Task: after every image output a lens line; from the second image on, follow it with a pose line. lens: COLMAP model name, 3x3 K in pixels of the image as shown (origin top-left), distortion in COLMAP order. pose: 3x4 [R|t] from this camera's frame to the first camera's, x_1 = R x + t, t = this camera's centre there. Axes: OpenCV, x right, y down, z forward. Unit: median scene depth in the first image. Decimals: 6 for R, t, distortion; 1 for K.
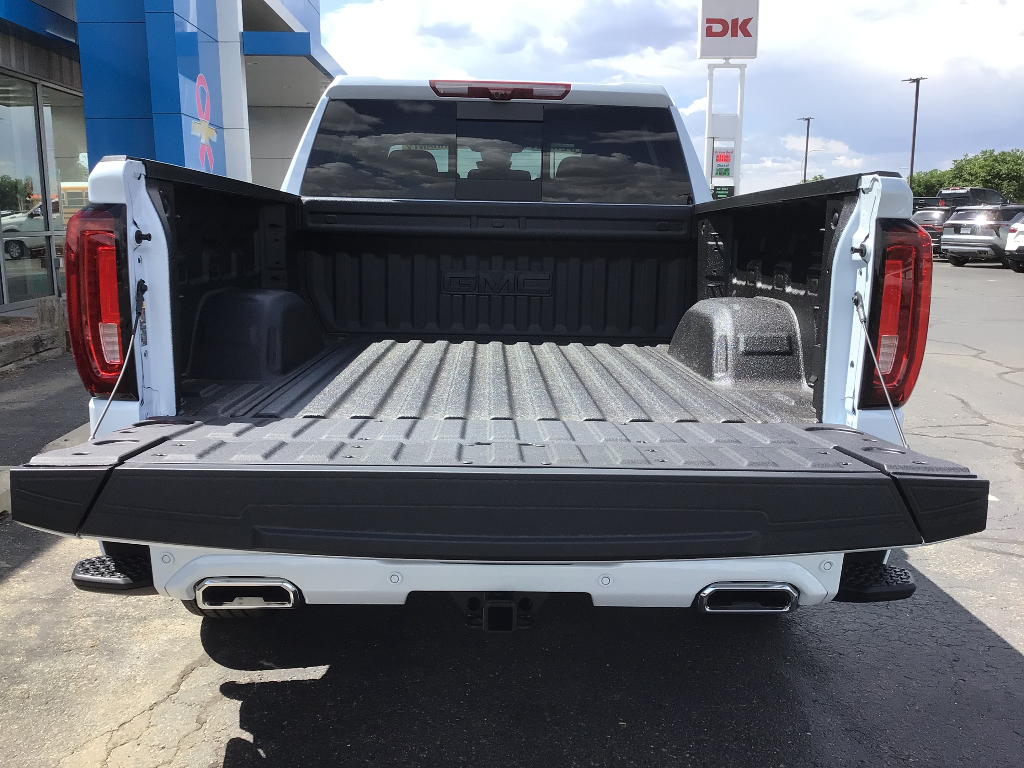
lens RADIAL K [[910.2, 0, 510.0], [0, 910.2, 389.6], [0, 0, 1]] dist [0.068452, -0.098476]
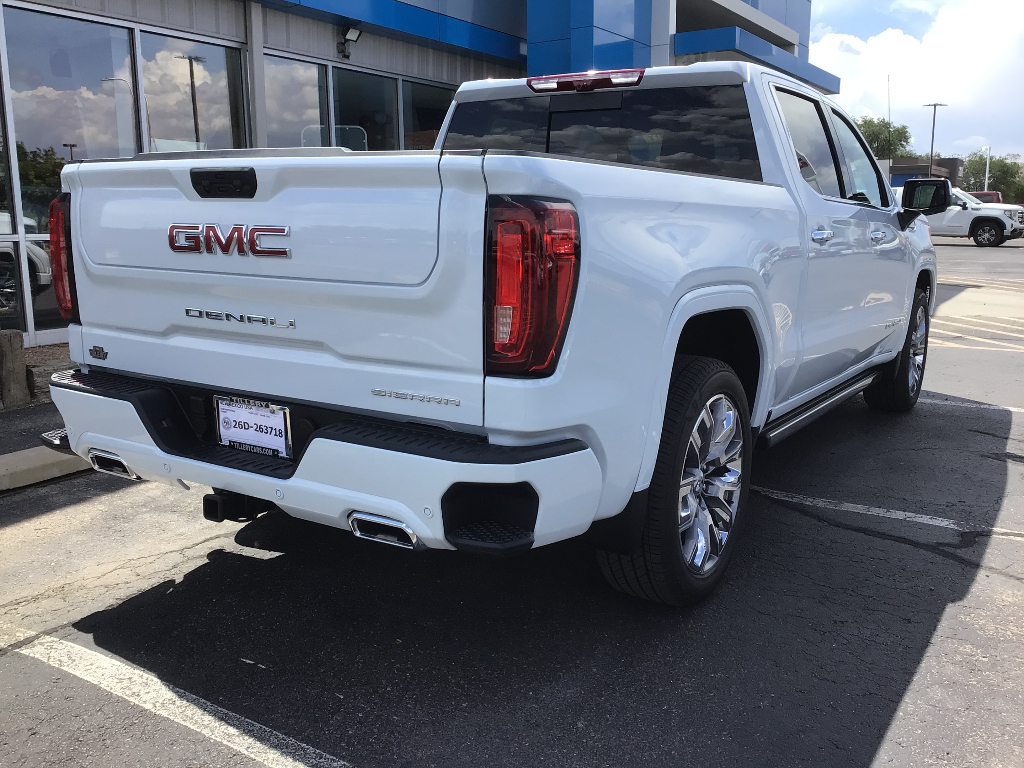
lens RADIAL K [[910.2, 0, 508.7], [0, 910.2, 381.3], [0, 0, 1]] dist [0.068452, -0.098476]
pose [[0.830466, 0.091587, -0.549489, 0.532633], [-0.093432, 0.995320, 0.024687, 0.000911], [0.549178, 0.030838, 0.835136, 0.072591]]
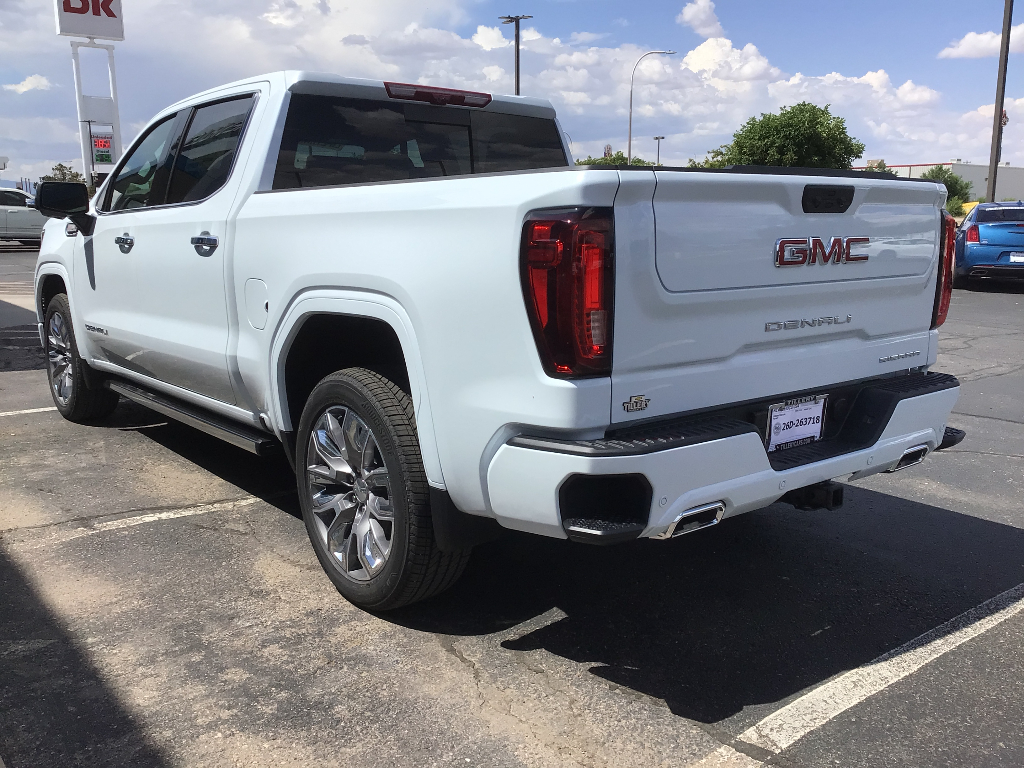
lens RADIAL K [[910.2, 0, 508.4], [0, 910.2, 383.4], [0, 0, 1]] dist [0.068452, -0.098476]
pose [[0.798110, -0.123608, 0.589696, -0.634024], [0.120585, 0.991697, 0.044670, -0.023941], [-0.590322, 0.035457, 0.806389, 0.078447]]
